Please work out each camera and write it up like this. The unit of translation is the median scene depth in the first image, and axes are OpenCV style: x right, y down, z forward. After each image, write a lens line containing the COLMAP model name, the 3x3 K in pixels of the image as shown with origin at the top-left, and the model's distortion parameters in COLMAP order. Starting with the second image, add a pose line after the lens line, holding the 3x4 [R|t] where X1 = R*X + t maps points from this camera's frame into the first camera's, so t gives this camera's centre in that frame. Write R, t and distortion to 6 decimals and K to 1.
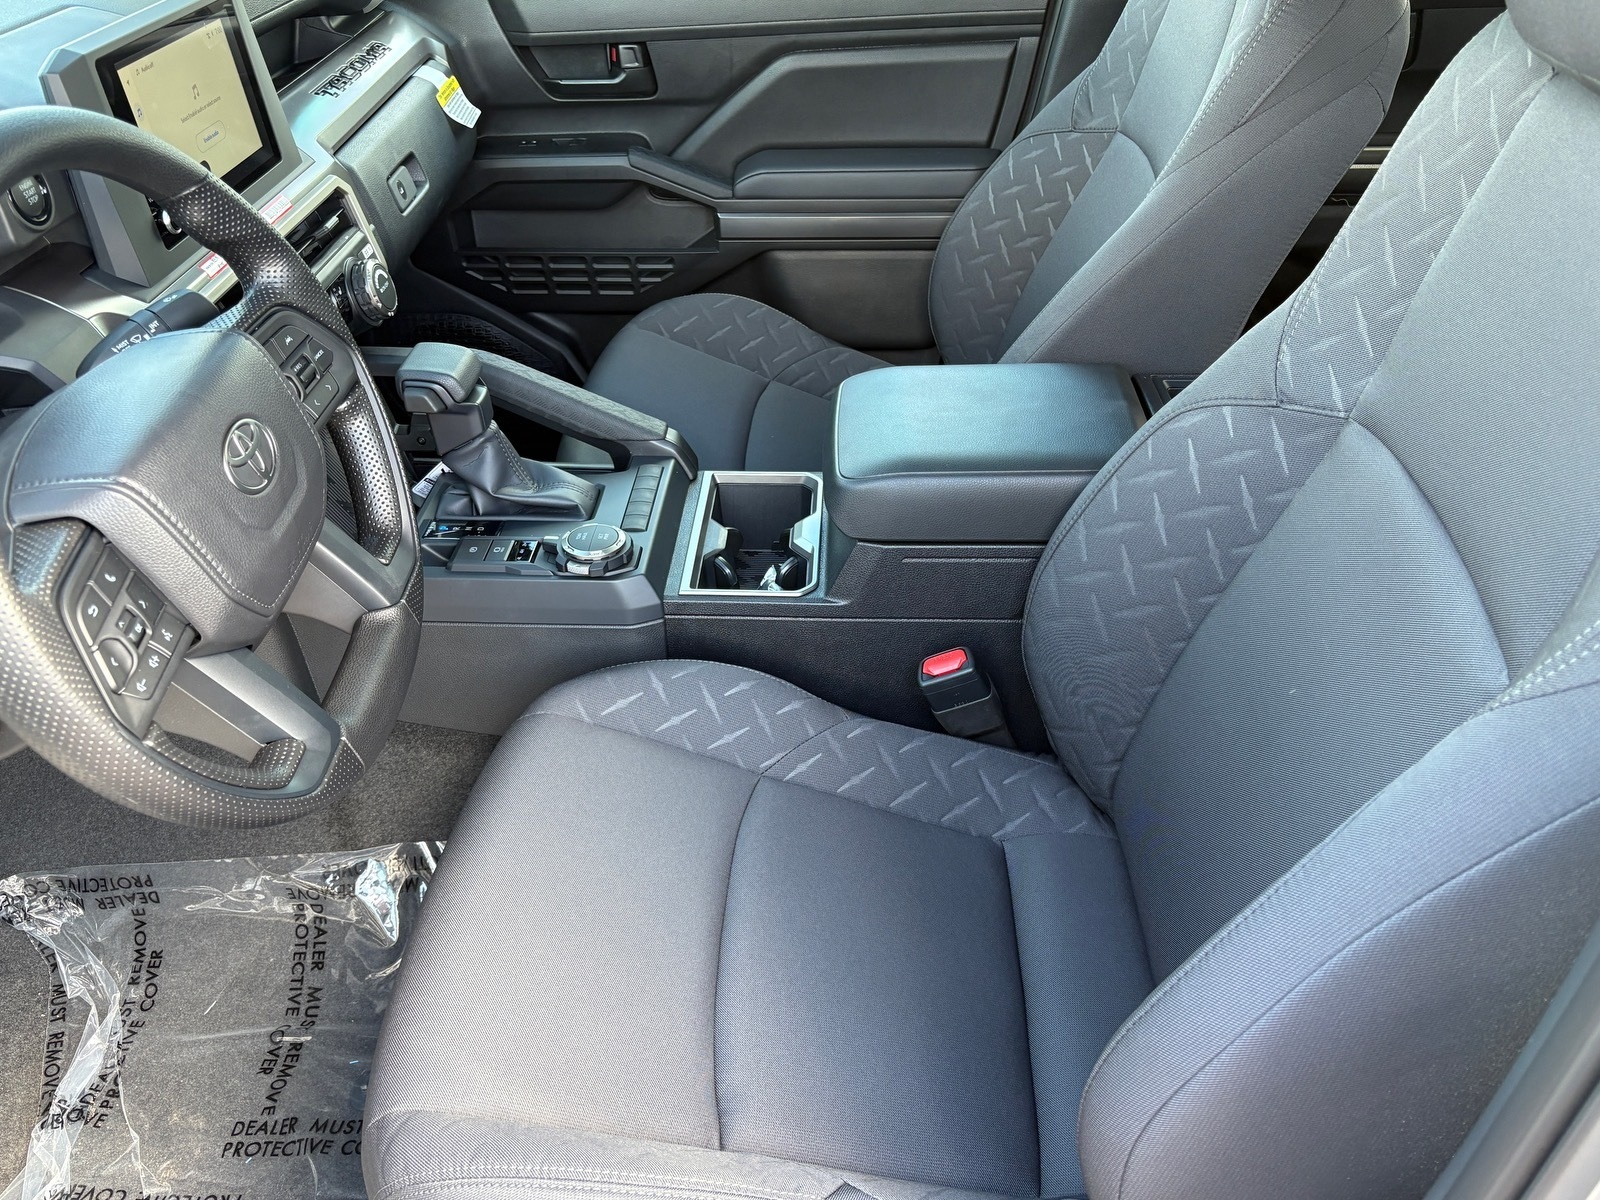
lens RADIAL K [[1343.5, 0, 800.0], [0, 1343.5, 600.0], [0, 0, 1]] dist [0.022603, -0.007866]
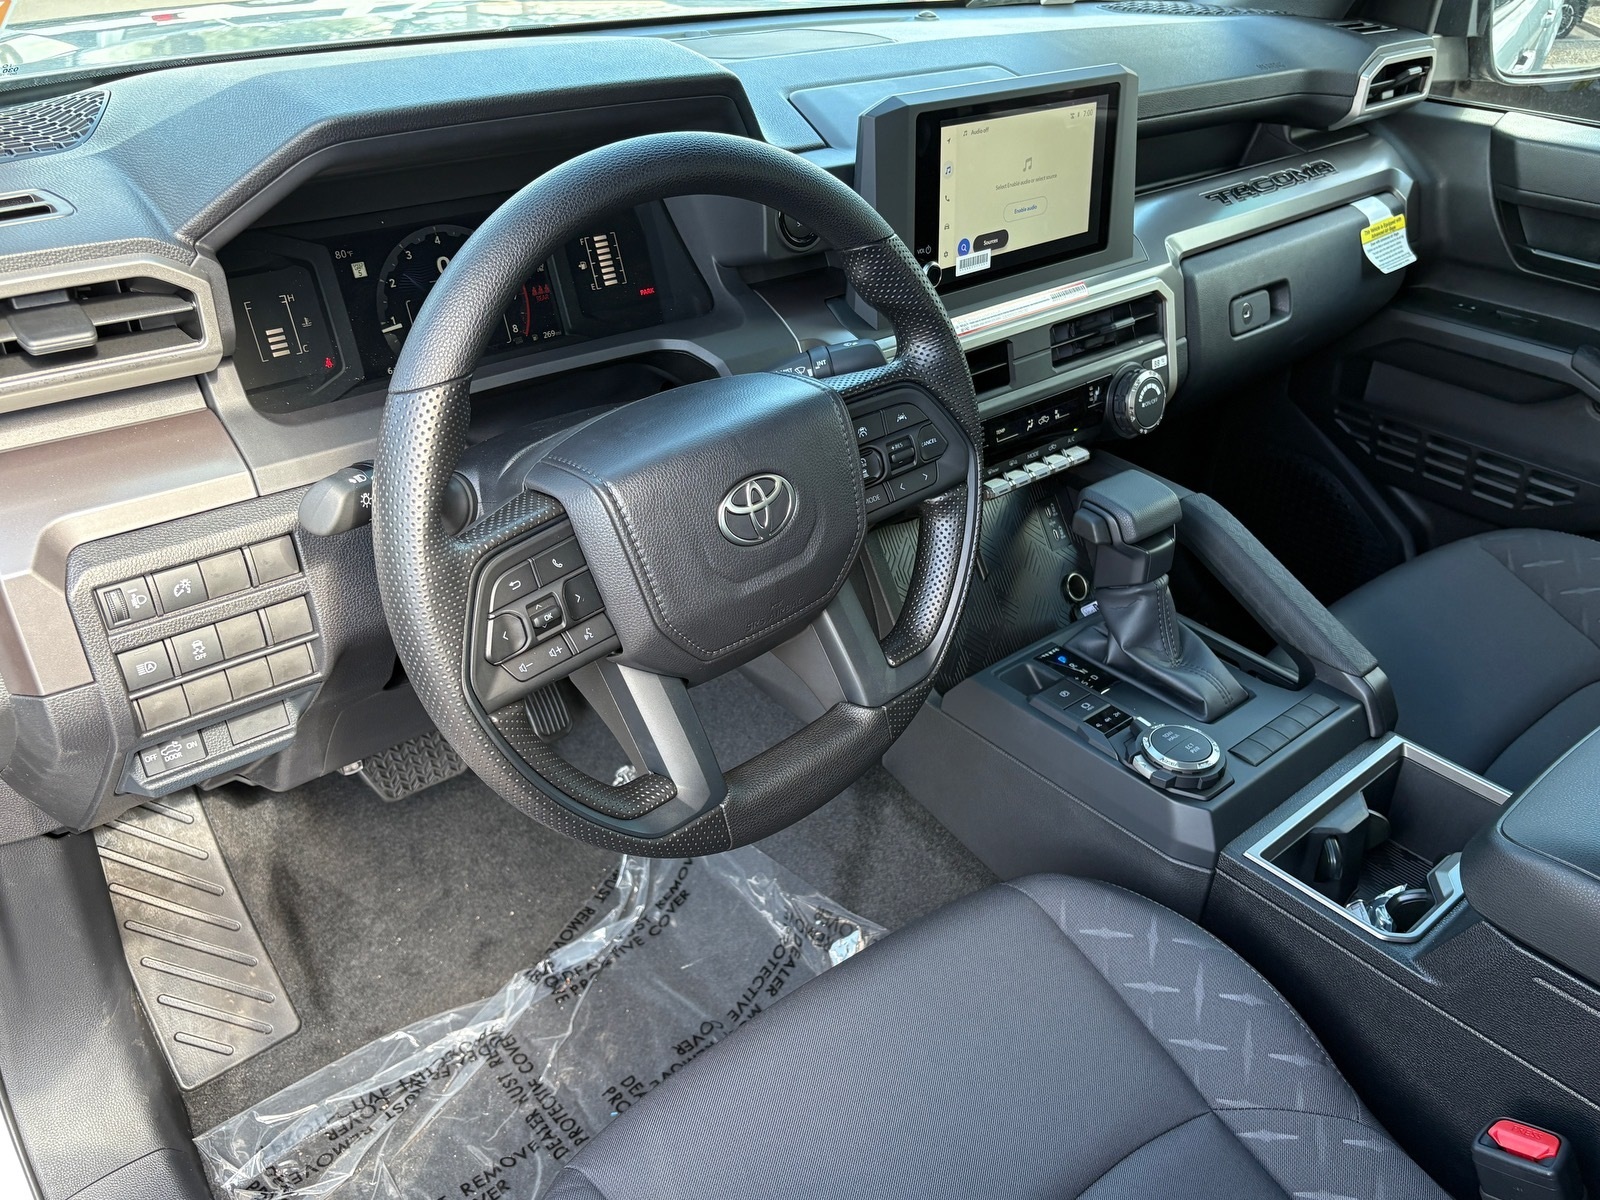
lens RADIAL K [[1343.5, 0, 800.0], [0, 1343.5, 600.0], [0, 0, 1]] dist [0.022603, -0.007866]
pose [[0.694206, 0.407217, -0.593509, 0.138646], [-0.443141, 0.891573, 0.093398, -0.094862], [0.567190, 0.198171, 0.799390, 0.153028]]
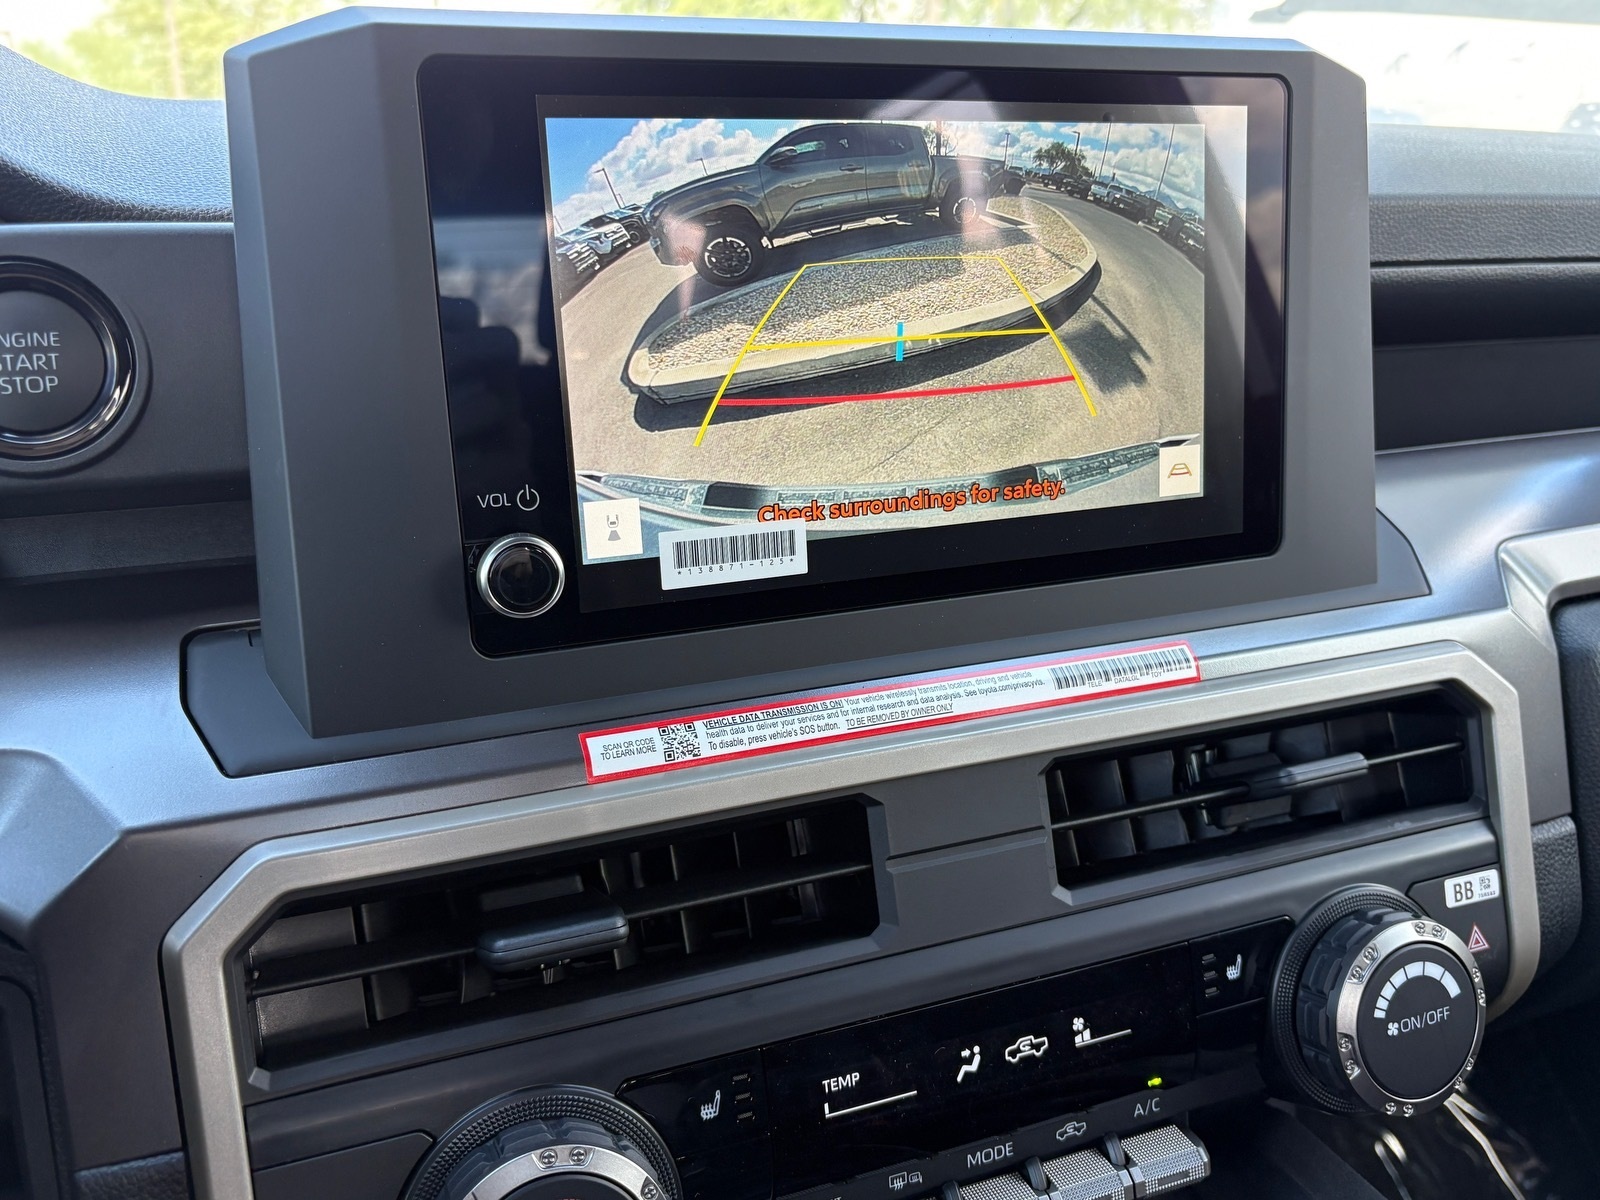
lens RADIAL K [[1367.3, 0, 800.0], [0, 1367.3, 600.0], [0, 0, 1]] dist [-0.002825, -0.001490]
pose [[0.414357, 0.256830, -0.873124, -0.132453], [-0.503657, 0.863772, 0.015059, -0.260978], [0.758049, 0.433515, 0.487265, 0.746290]]
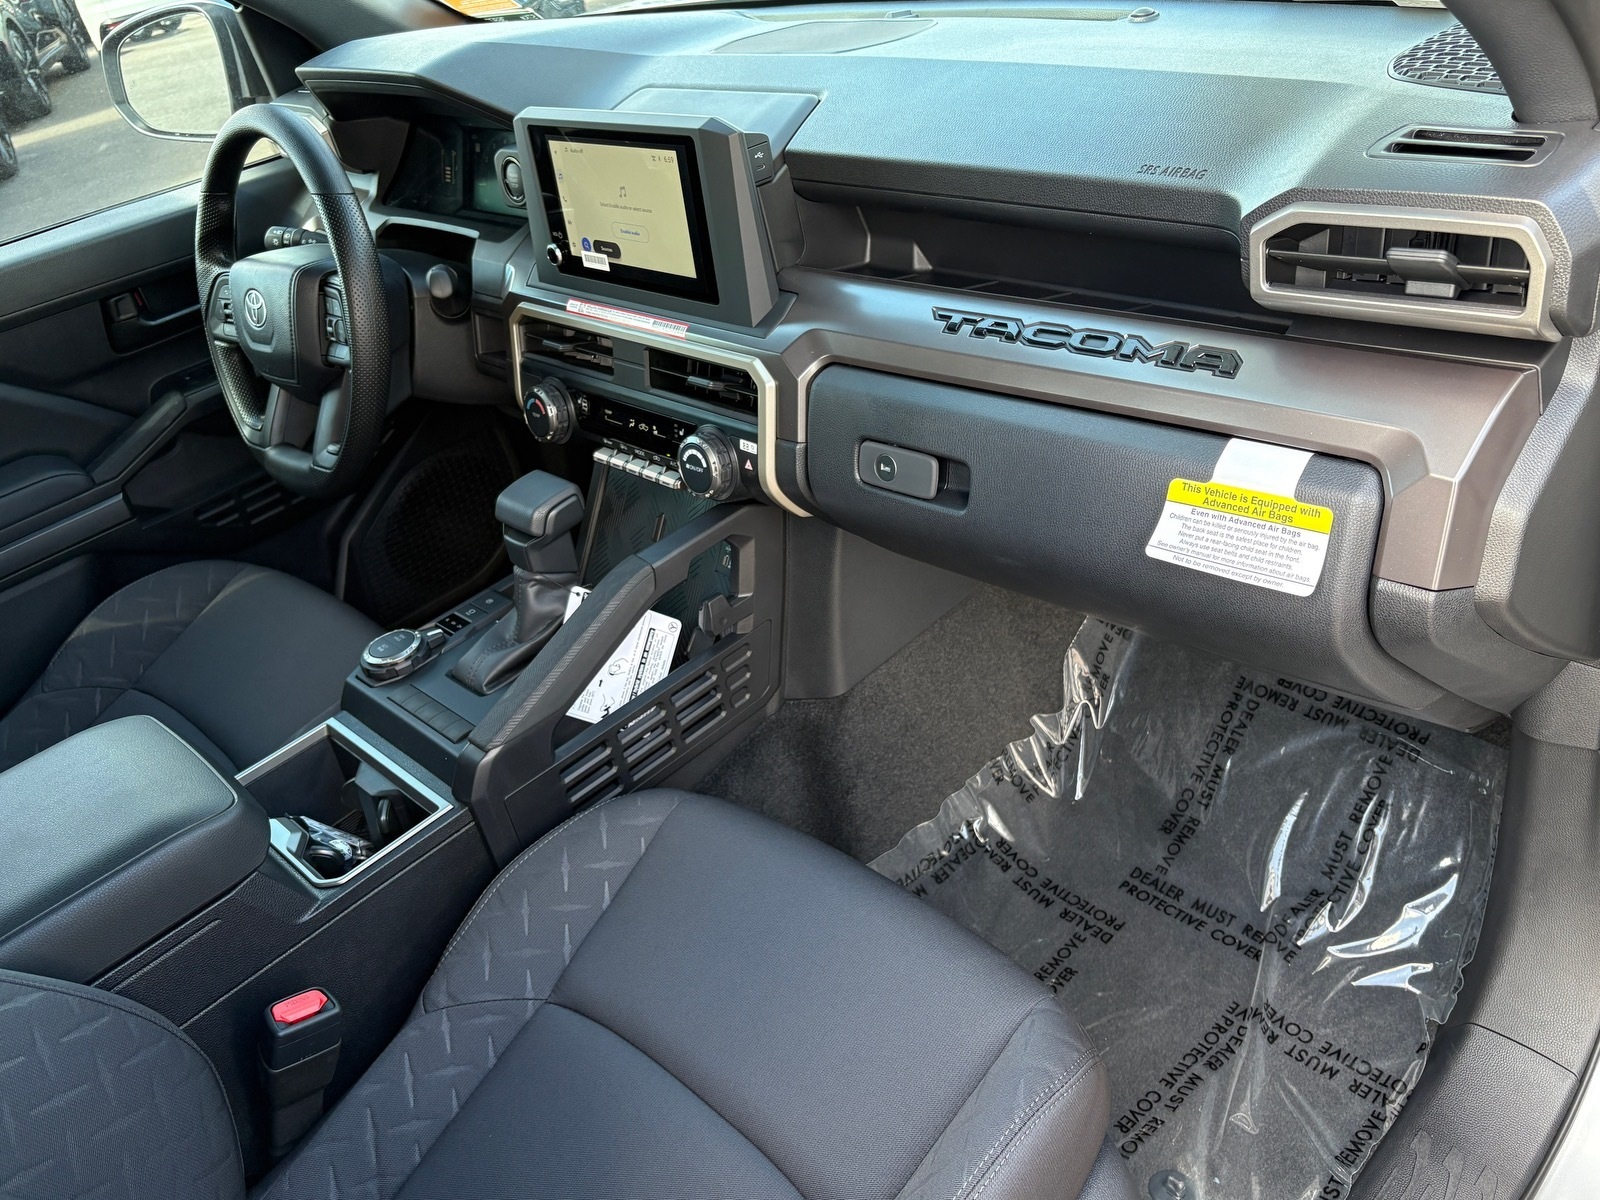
lens RADIAL K [[1324.8, 0, 769.9], [0, 1324.8, 599.2], [0, 0, 1]] dist [0.089689, -0.114588]
pose [[-0.675006, 0.515860, -0.527499, 0.185116], [-0.231743, 0.530532, 0.815372, -0.976174], [0.700473, 0.672625, -0.238565, 1.376599]]
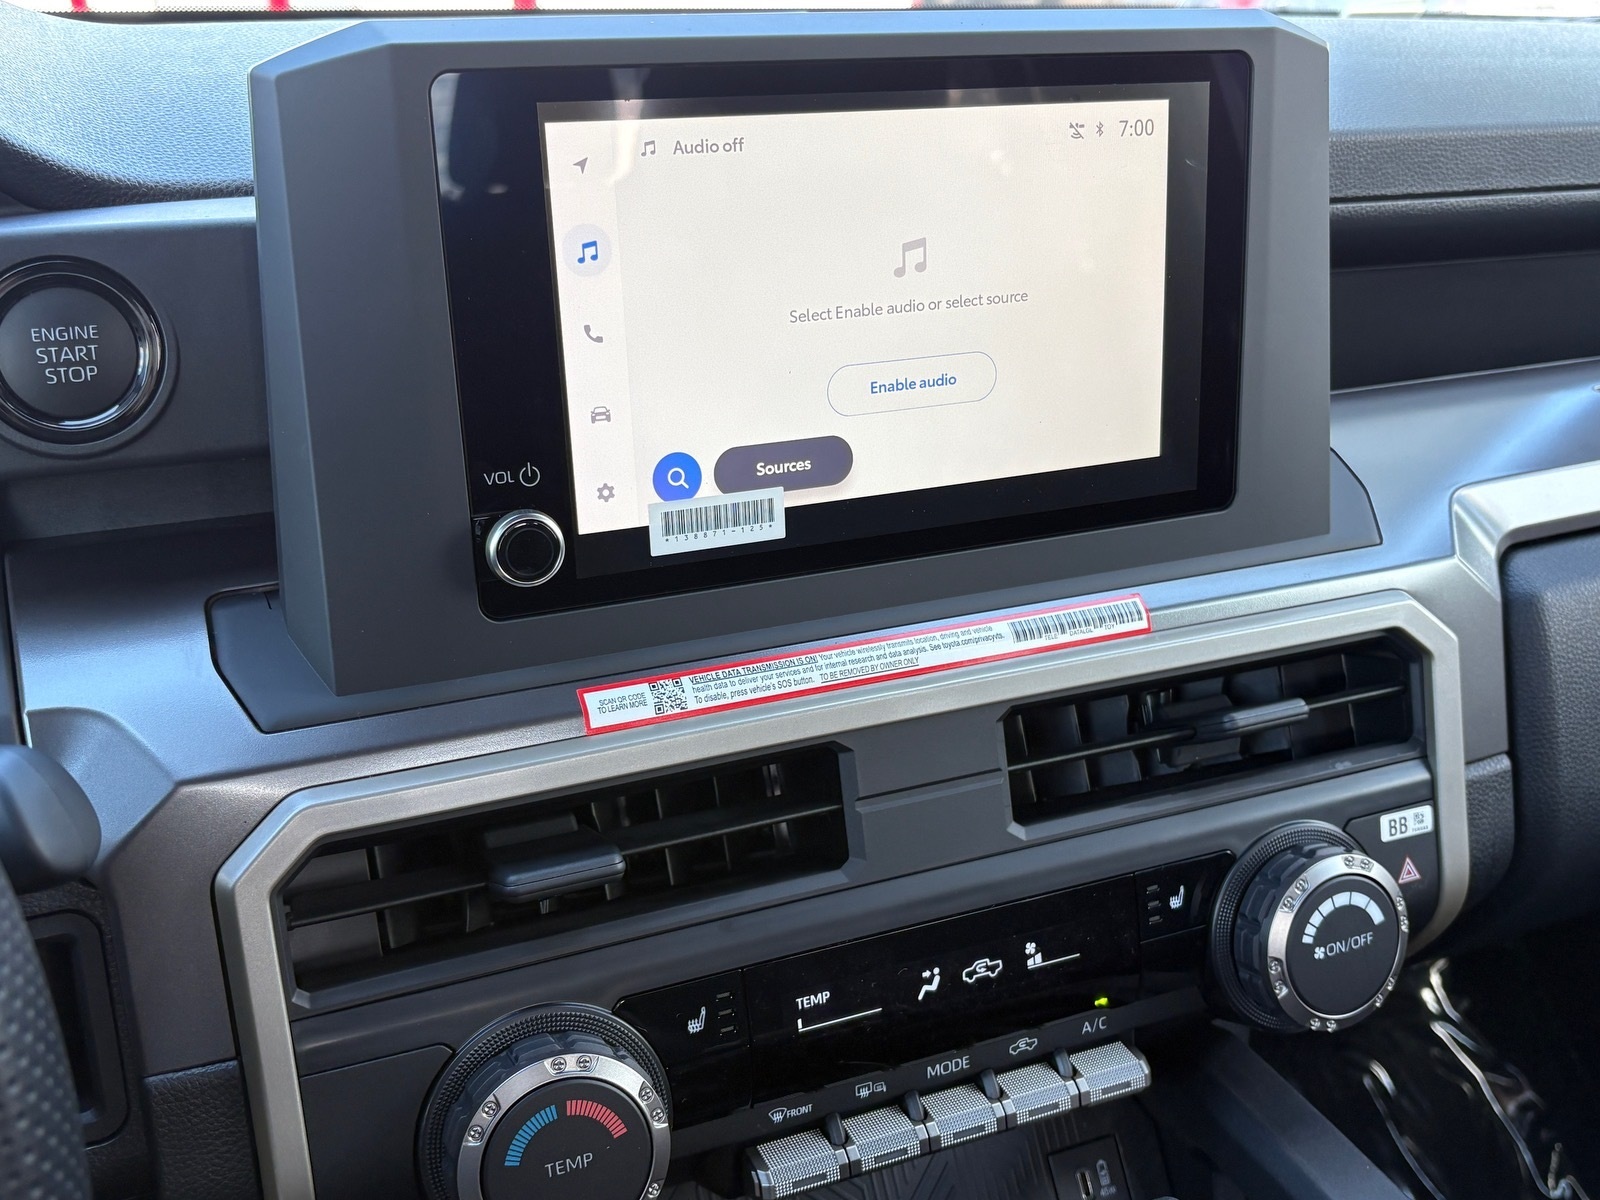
lens RADIAL K [[1663.9, 0, 800.0], [0, 1663.9, 600.0], [0, 0, 1]] dist [0.107839, -0.378814]
pose [[0.443401, 0.335160, -0.831302, -0.063853], [-0.509374, 0.857360, 0.073975, -0.280157], [0.737519, 0.390643, 0.550876, 0.684676]]
